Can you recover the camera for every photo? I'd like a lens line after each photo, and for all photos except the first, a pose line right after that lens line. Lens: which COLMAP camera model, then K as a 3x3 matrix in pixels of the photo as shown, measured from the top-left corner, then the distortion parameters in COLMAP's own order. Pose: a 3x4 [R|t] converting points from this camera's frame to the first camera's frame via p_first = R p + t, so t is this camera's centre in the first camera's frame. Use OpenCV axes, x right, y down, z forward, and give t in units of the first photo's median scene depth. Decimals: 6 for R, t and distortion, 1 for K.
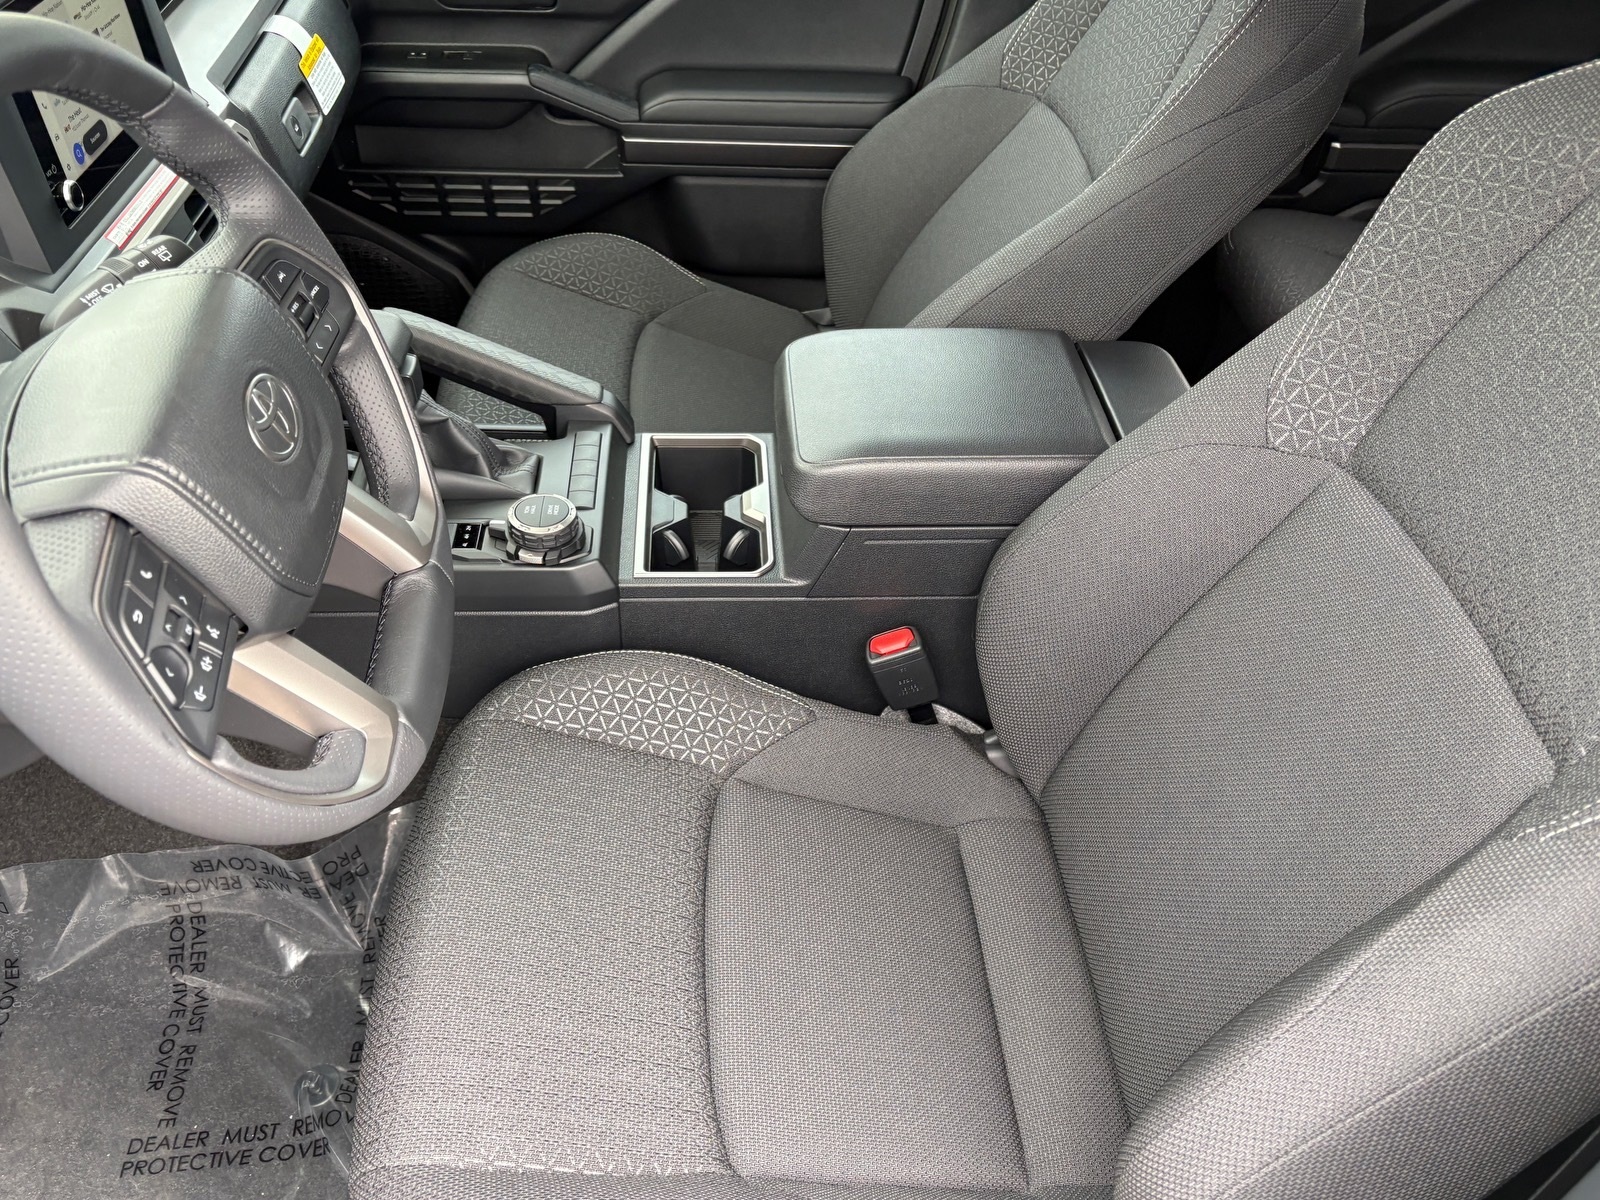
lens RADIAL K [[1247.2, 0, 800.0], [0, 1247.2, 600.0], [0, 0, 1]] dist [0.057892, -0.112991]
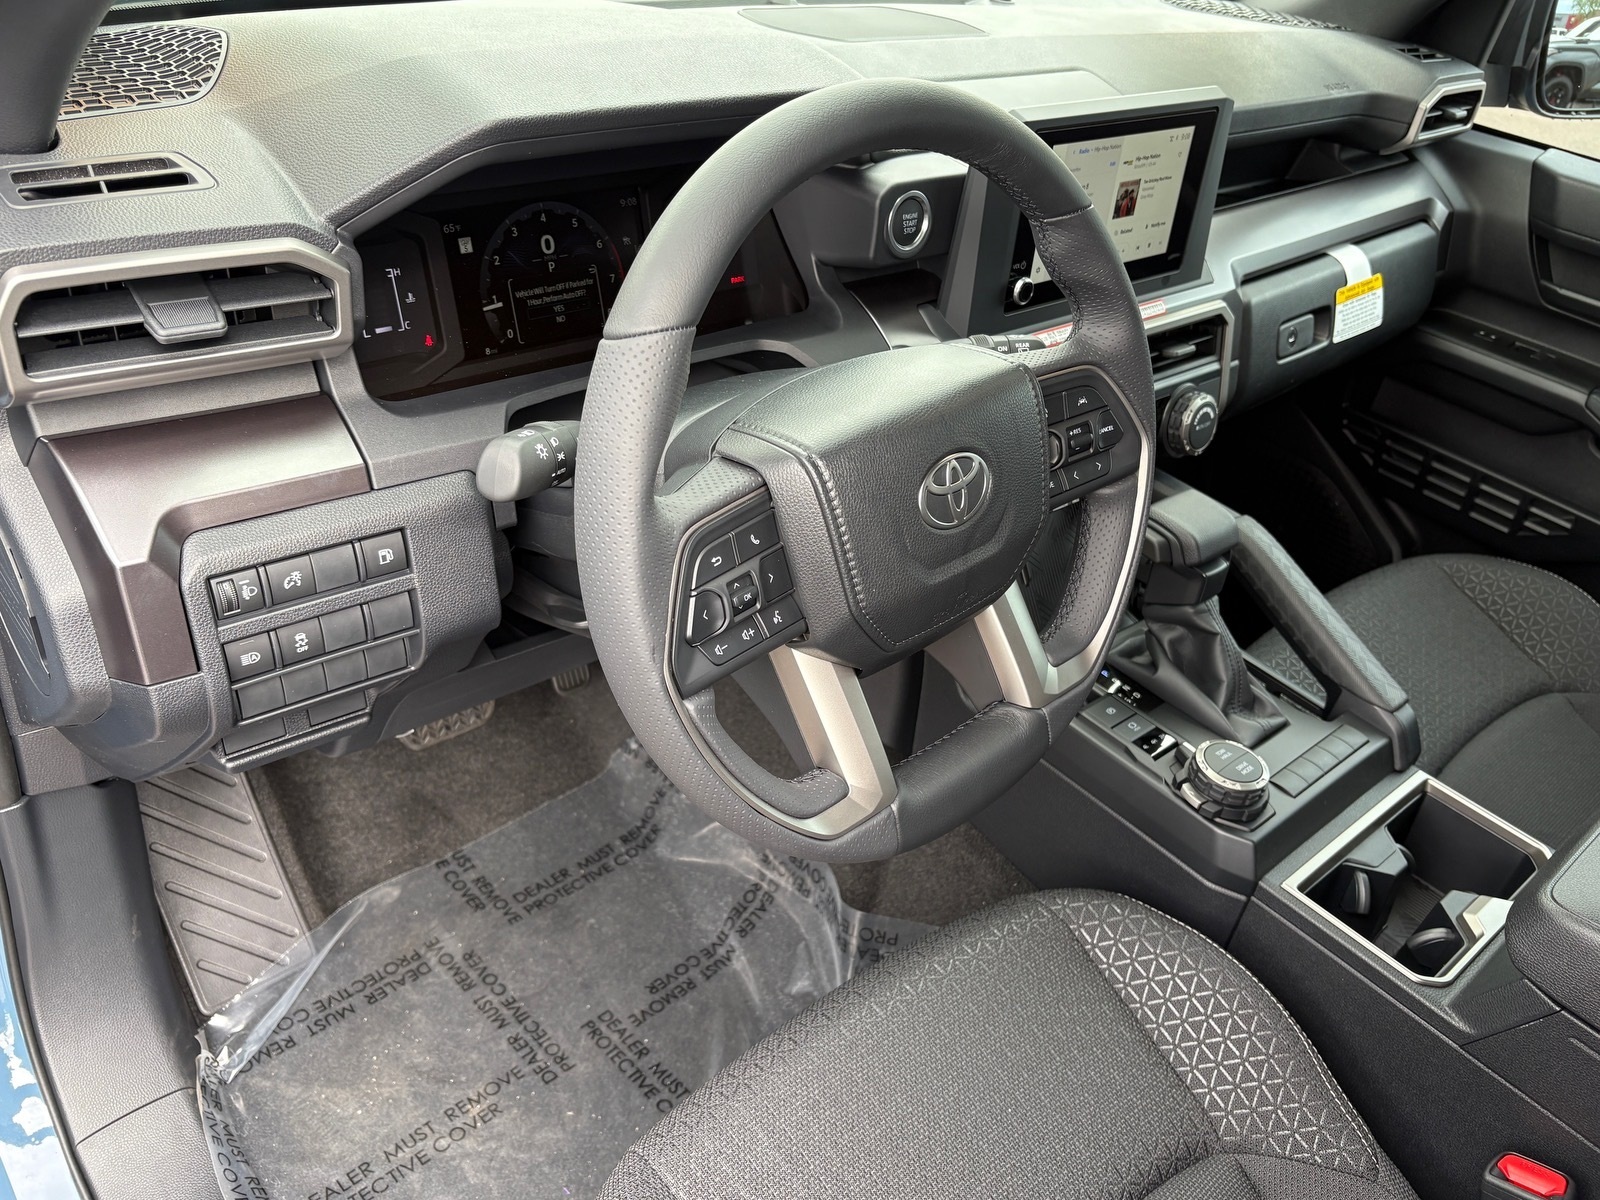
lens RADIAL K [[1266.5, 0, 800.0], [0, 1266.5, 600.0], [0, 0, 1]] dist [-0.013115, 0.001218]
pose [[0.604485, 0.472452, -0.641395, 0.131693], [-0.581913, 0.811743, 0.049505, -0.028736], [0.544037, 0.343311, 0.765612, 0.088348]]
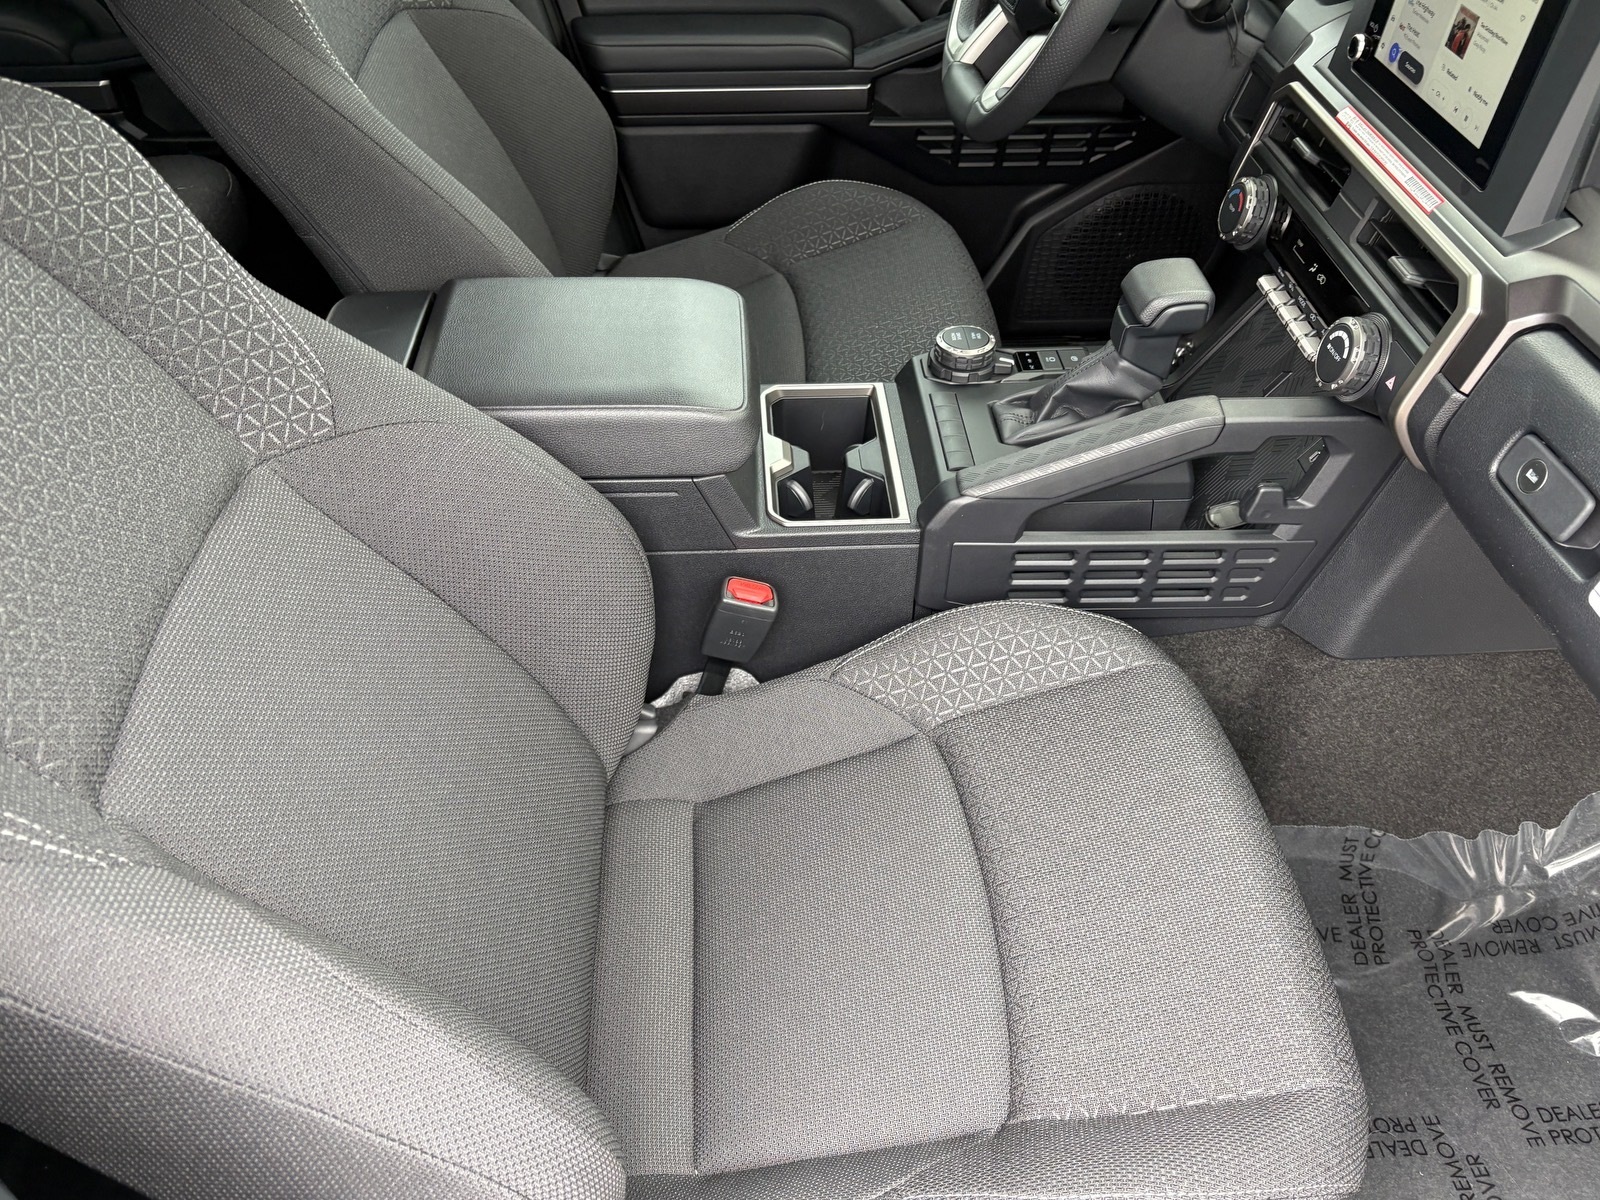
lens RADIAL K [[1319.9, 0, 760.1], [0, 1319.9, 575.5], [0, 0, 1]] dist [0.079001, -0.082760]
pose [[-0.997149, -0.075218, -0.006043, -0.028730], [-0.018629, 0.167773, 0.985650, -1.179595], [-0.073124, 0.982952, -0.168696, 1.384857]]
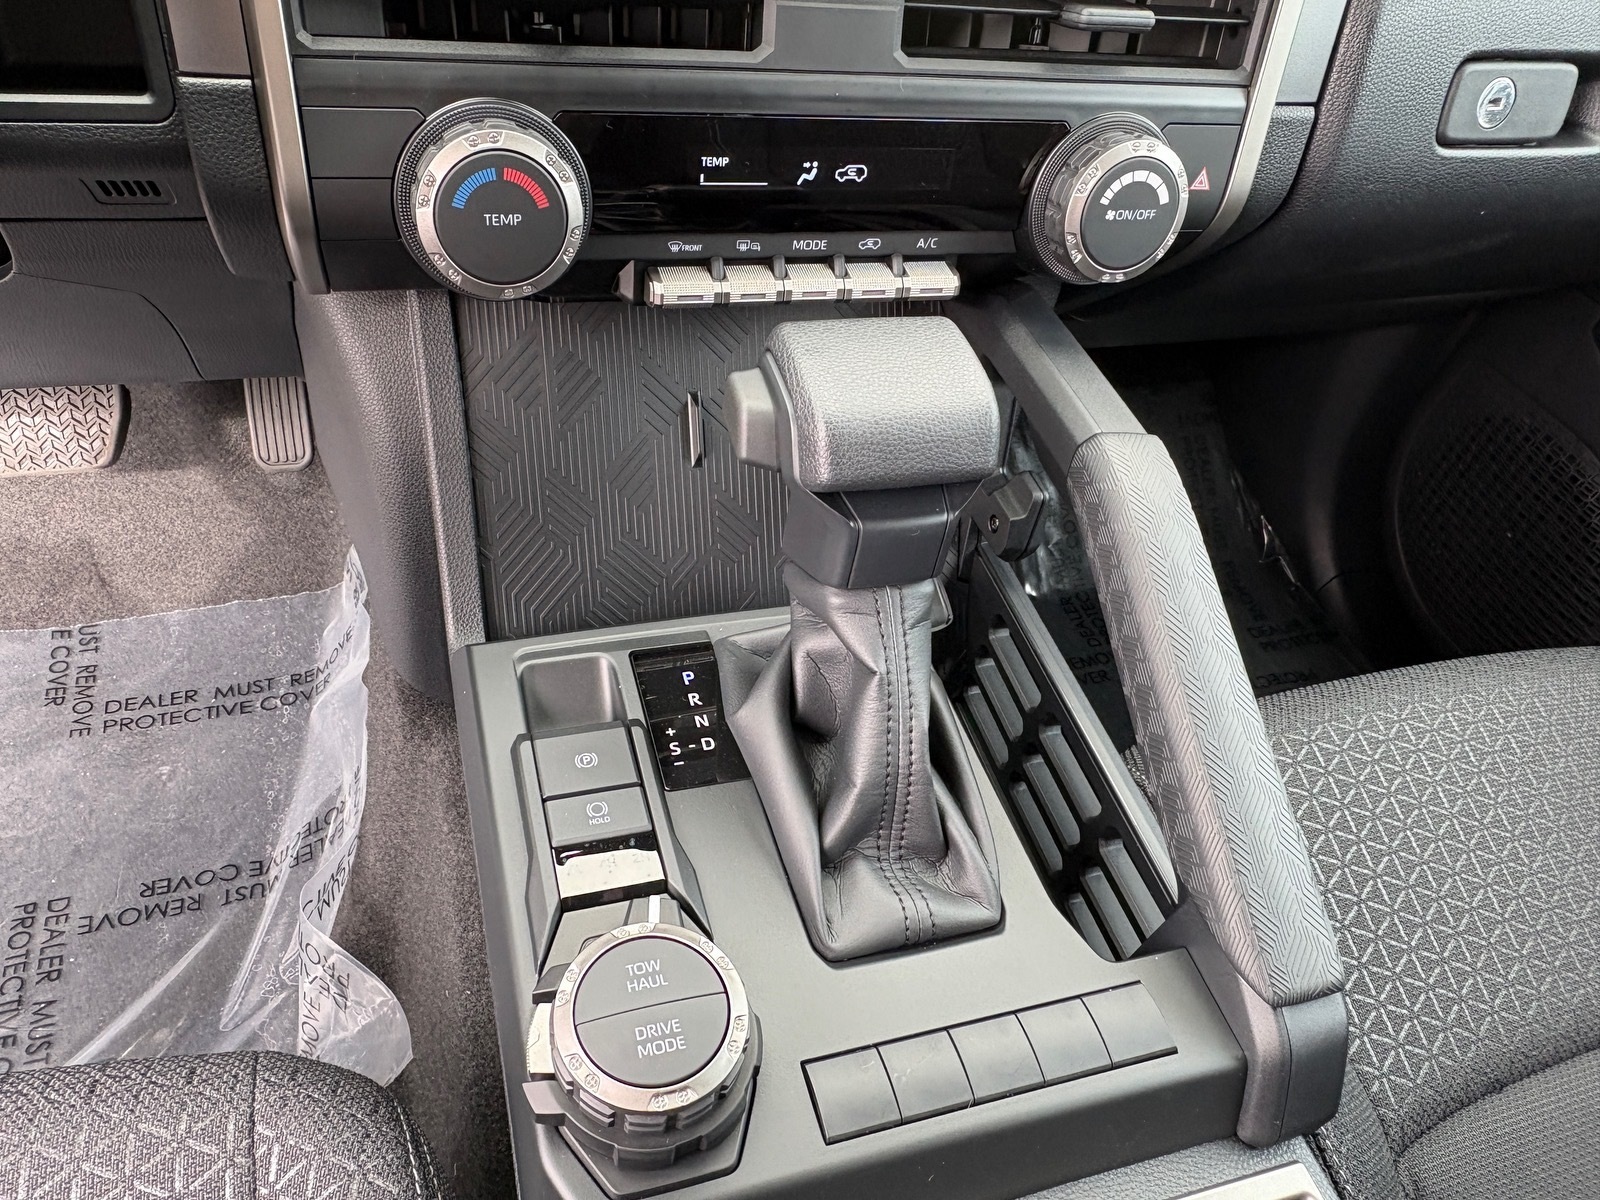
lens RADIAL K [[1105.0, 0, 768.5], [0, 1105.0, 604.8], [0, 0, 1]] dist [-0.004981, 0.004043]
pose [[0.212046, 0.679738, -0.702135, -0.059397], [-0.717913, 0.595818, 0.360002, -0.259038], [0.663051, 0.427735, 0.614333, 0.764010]]
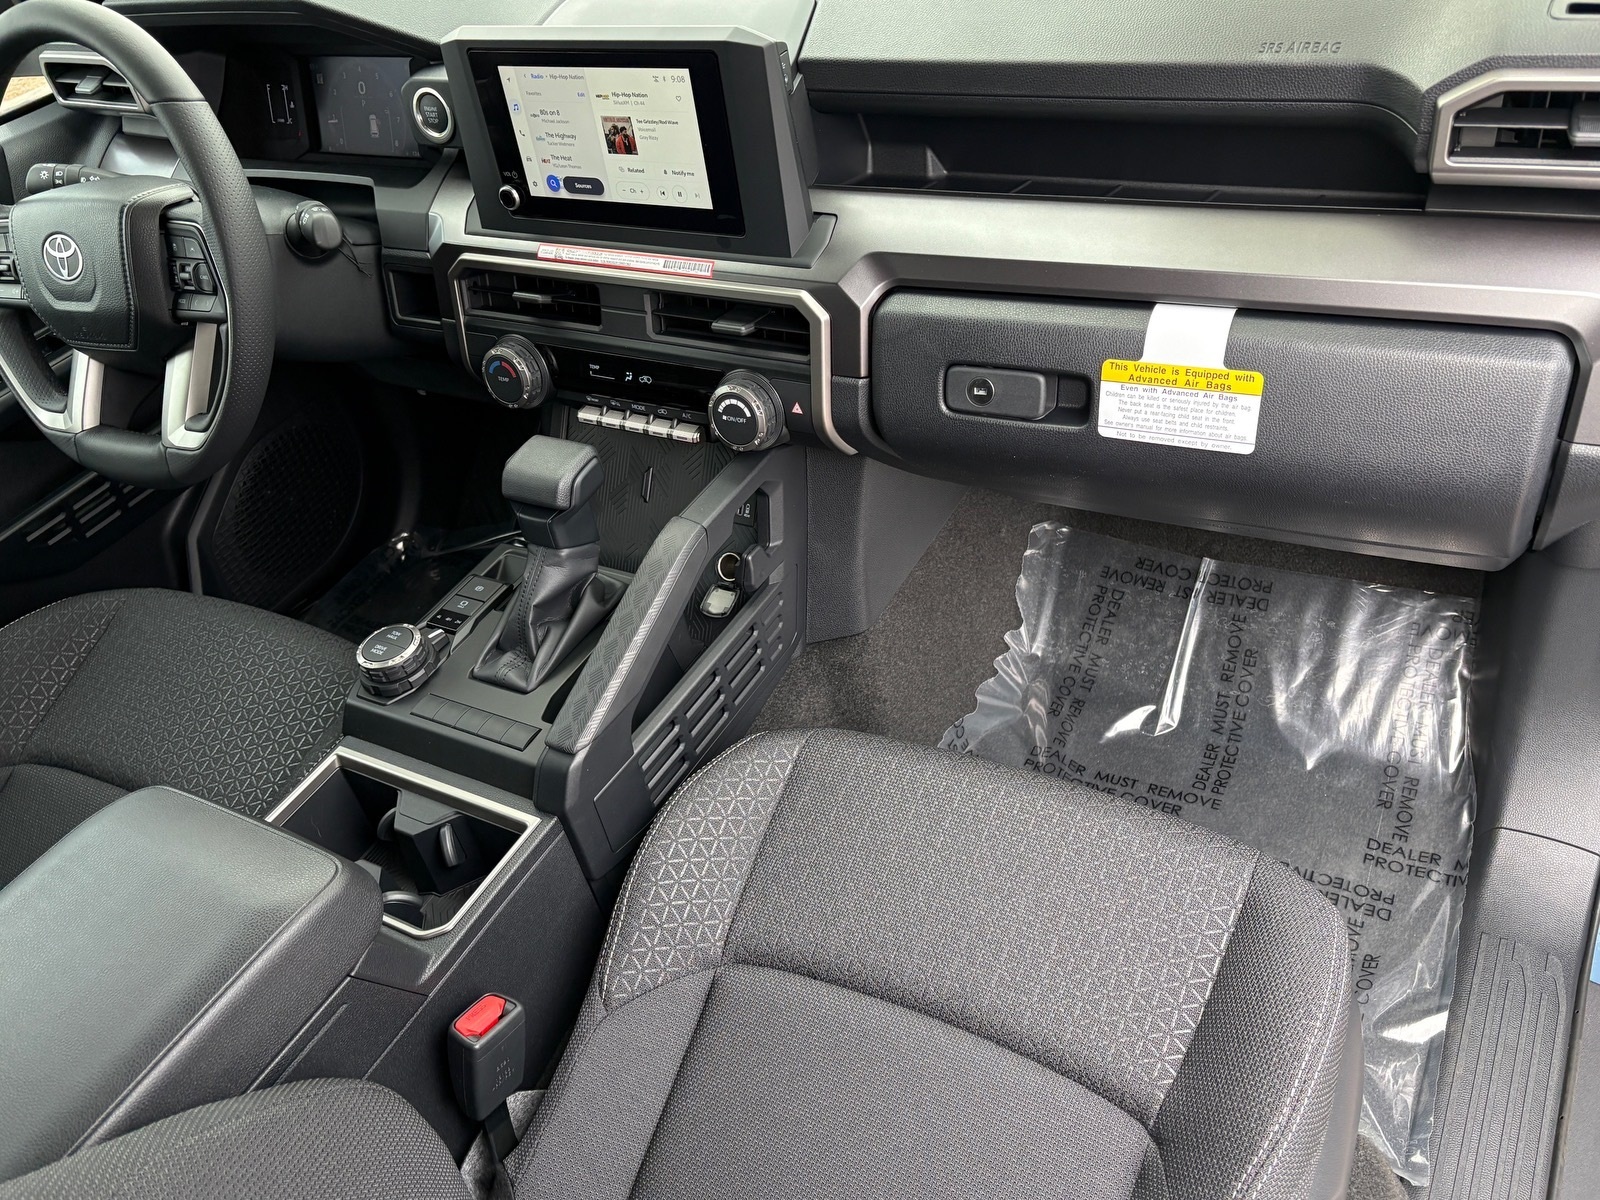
lens RADIAL K [[1323.8, 0, 800.0], [0, 1323.8, 600.0], [0, 0, 1]] dist [0.152387, -0.352136]
pose [[-0.560853, 0.560292, -0.609522, 0.240301], [-0.417417, 0.444429, 0.792620, -1.048798], [0.714987, 0.698968, -0.015384, 1.191072]]
